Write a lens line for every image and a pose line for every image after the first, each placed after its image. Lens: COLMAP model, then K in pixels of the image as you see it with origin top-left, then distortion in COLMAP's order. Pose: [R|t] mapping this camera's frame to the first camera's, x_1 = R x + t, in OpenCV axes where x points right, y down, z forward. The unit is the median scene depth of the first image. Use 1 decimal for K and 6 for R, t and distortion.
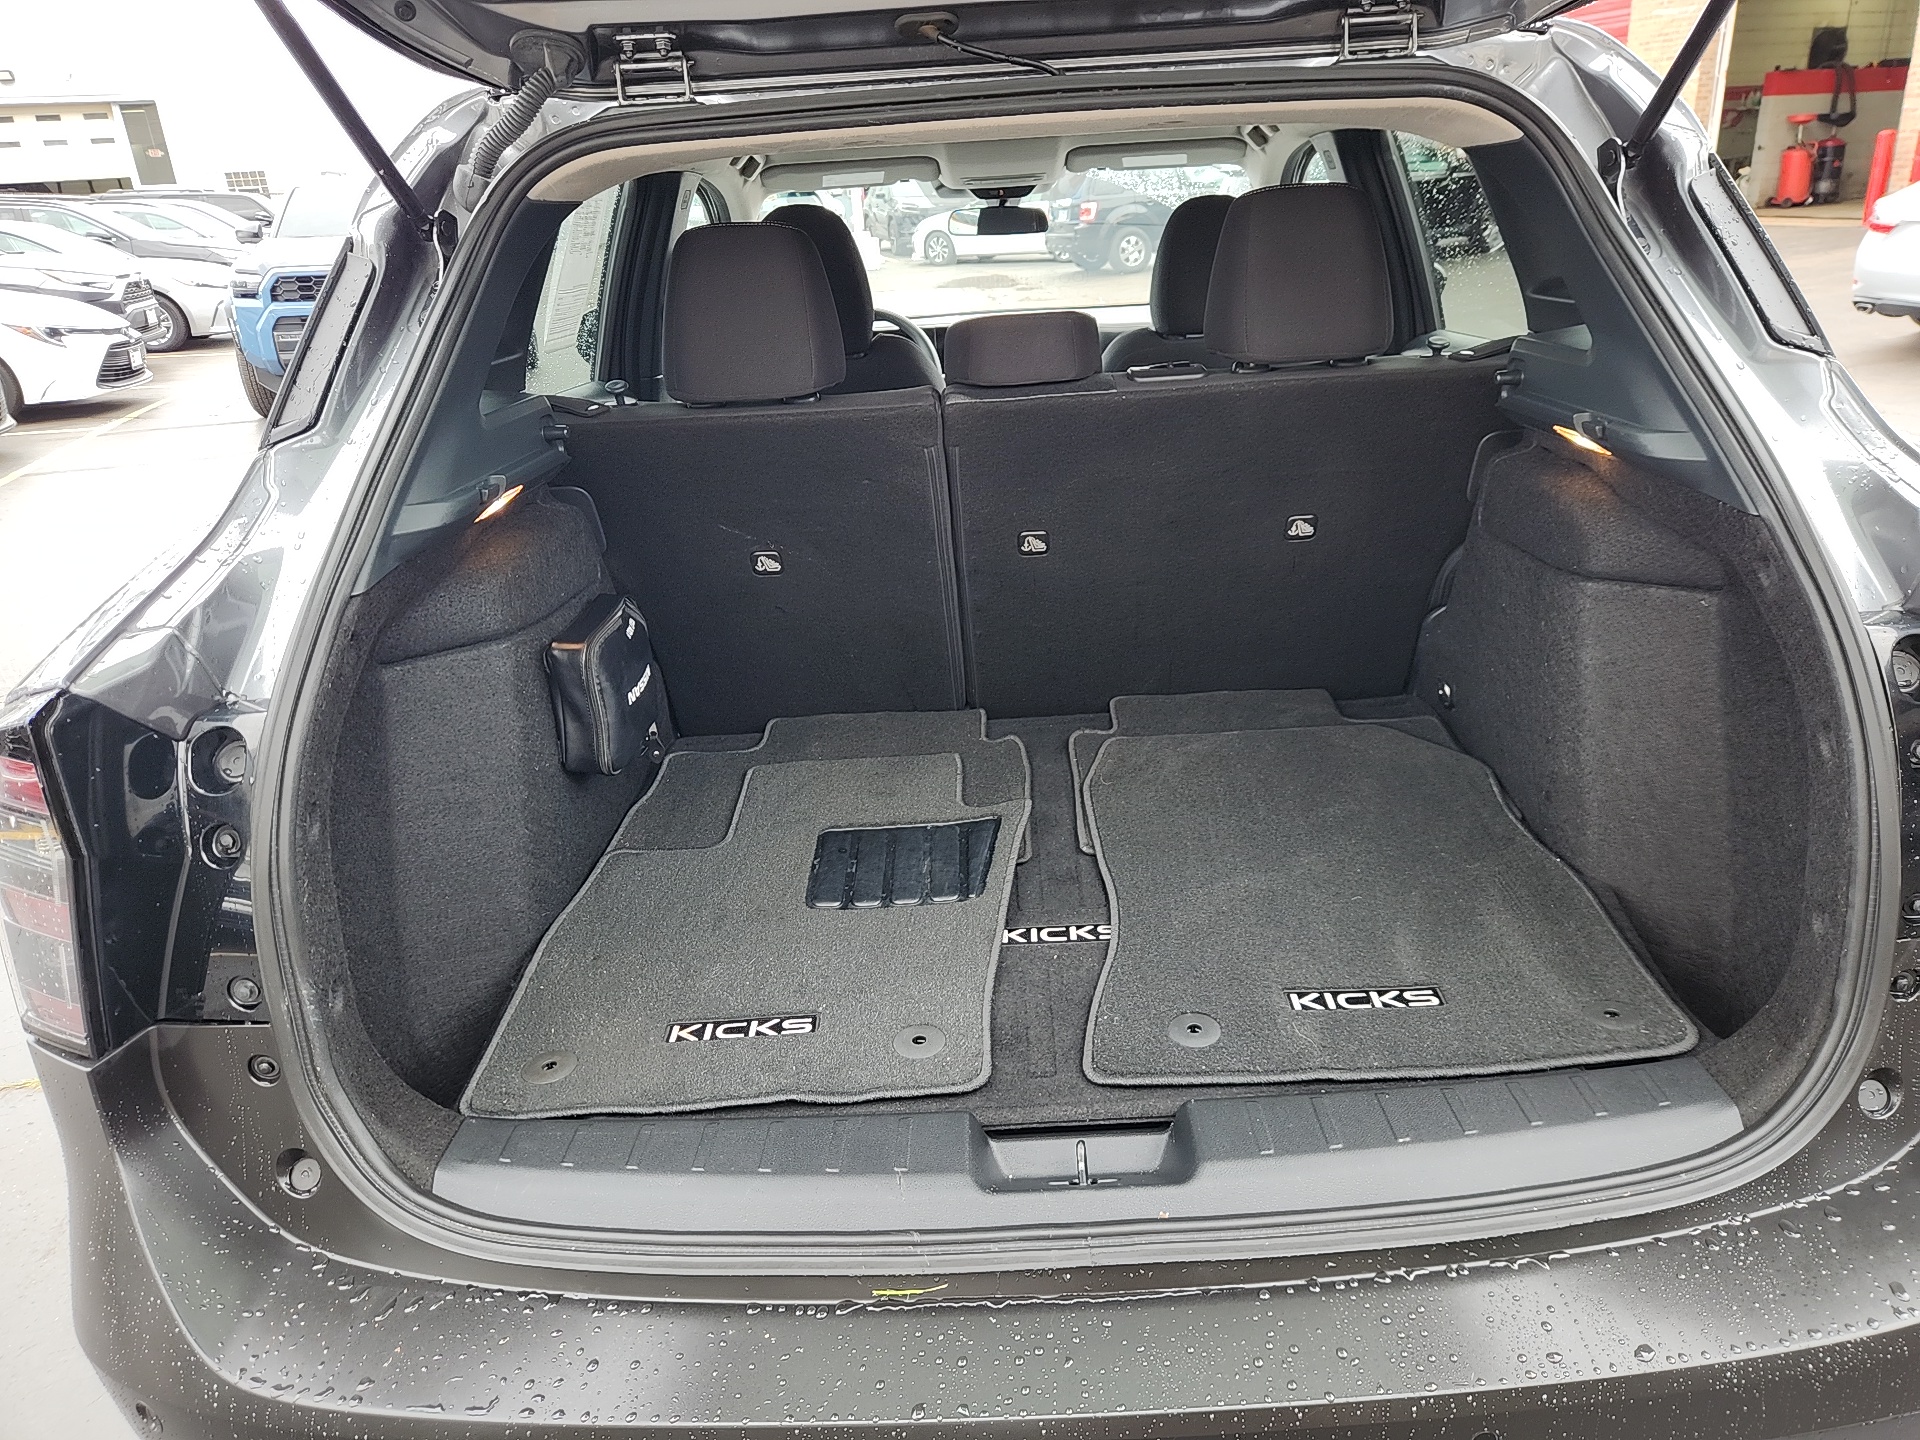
lens RADIAL K [[1270.8, 0, 1038.7], [0, 1270.8, 732.0], [0, 0, 1]] dist [0.045259, -0.019283]
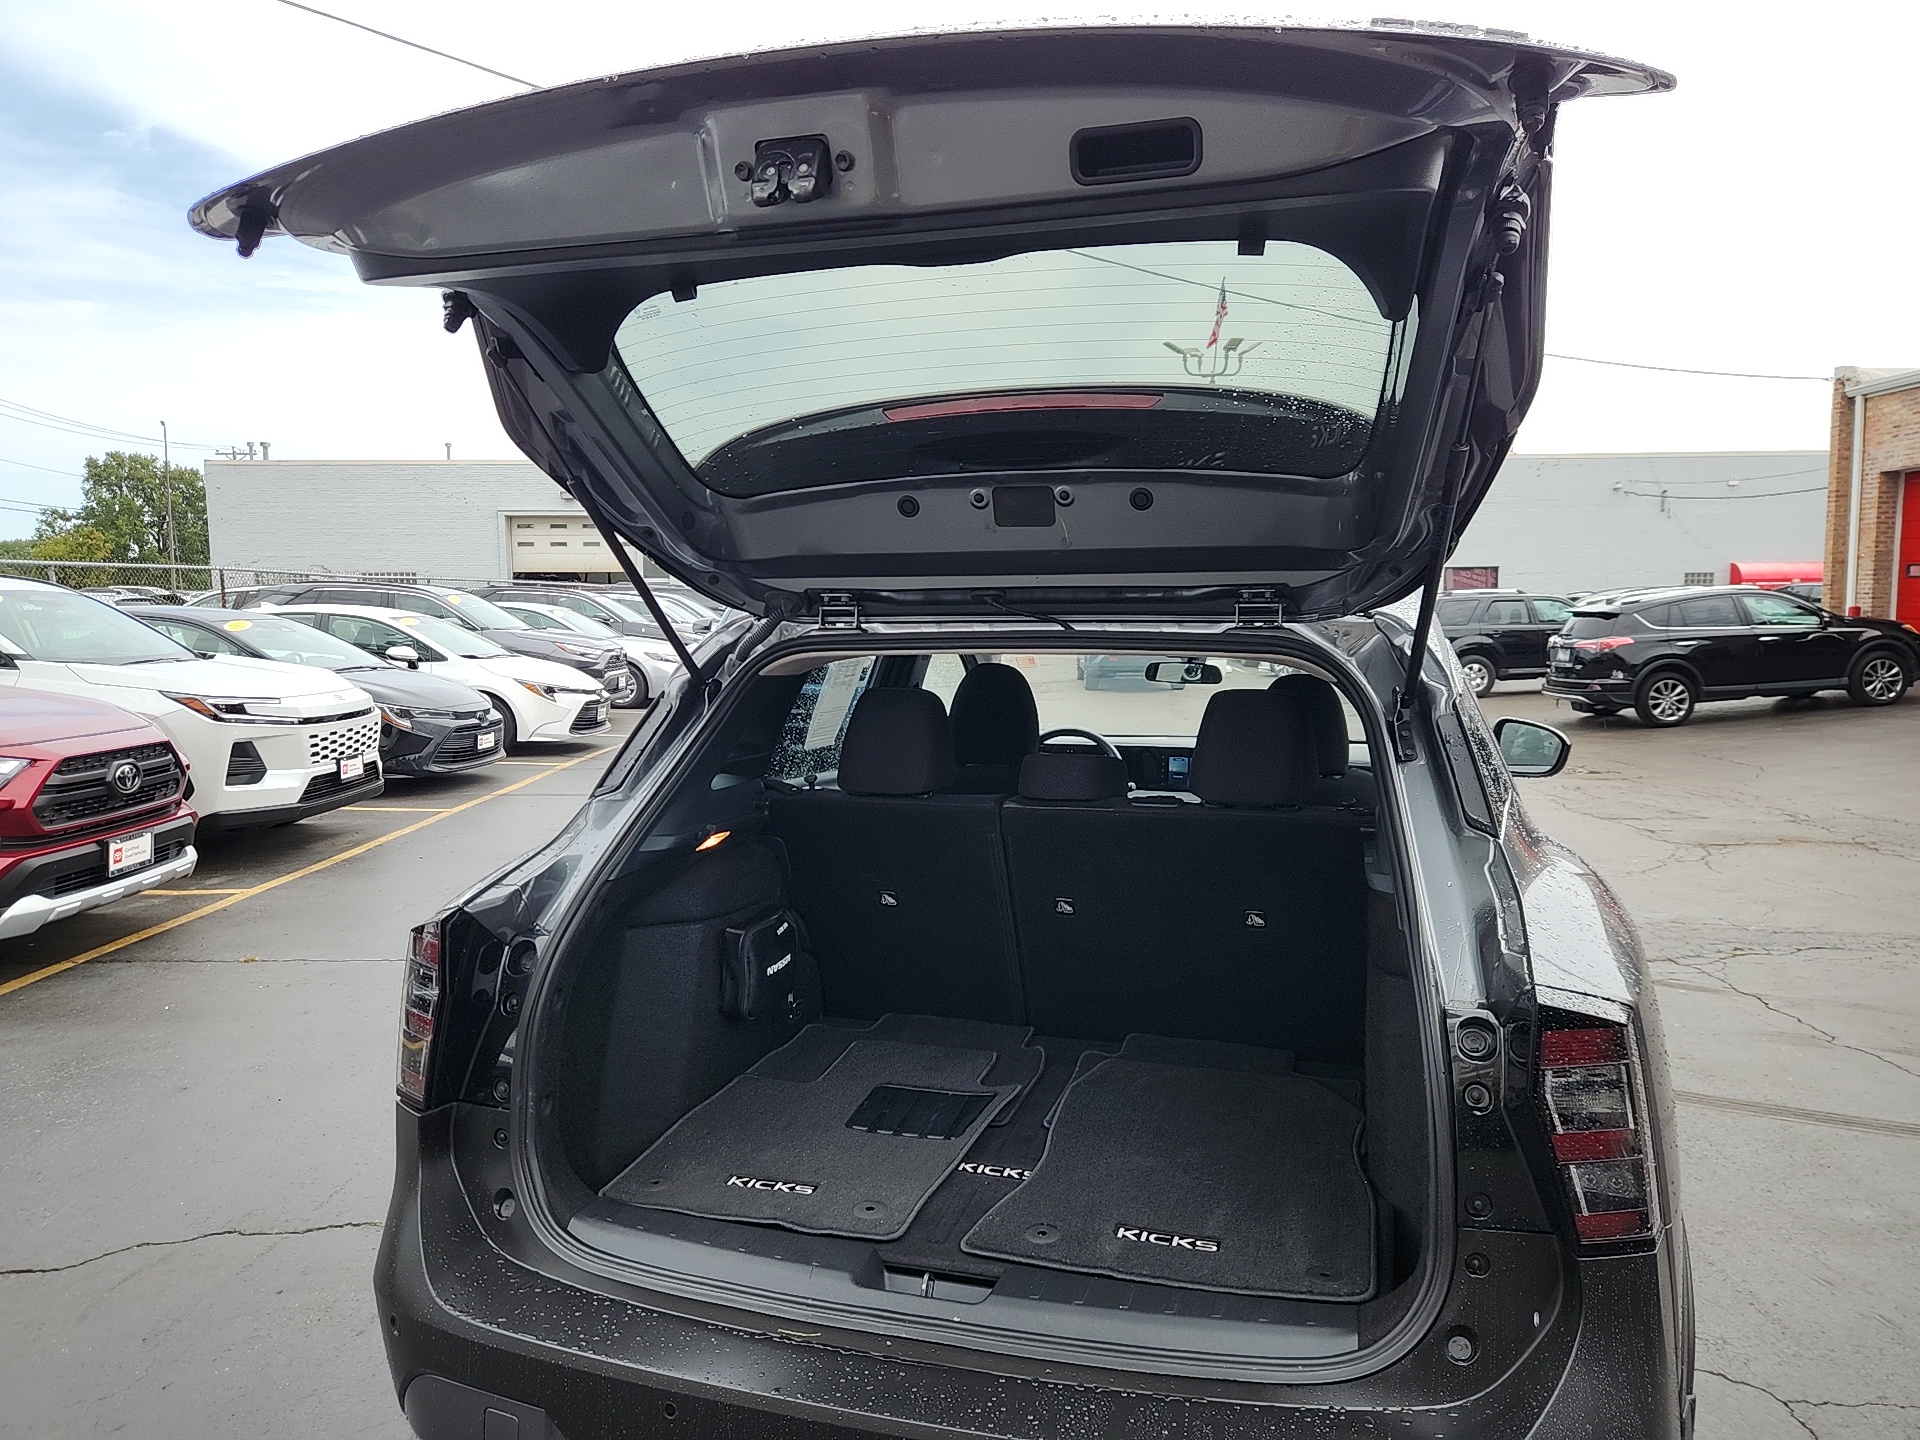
lens RADIAL K [[1270.8, 0, 1003.3], [0, 1270.8, 788.3], [0, 0, 1]] dist [0.045259, -0.019283]
pose [[0.955717, 0.090267, -0.280100, 0.398352], [-0.158971, 0.959333, -0.233255, 0.082020], [0.247654, 0.267453, 0.931201, -0.466244]]
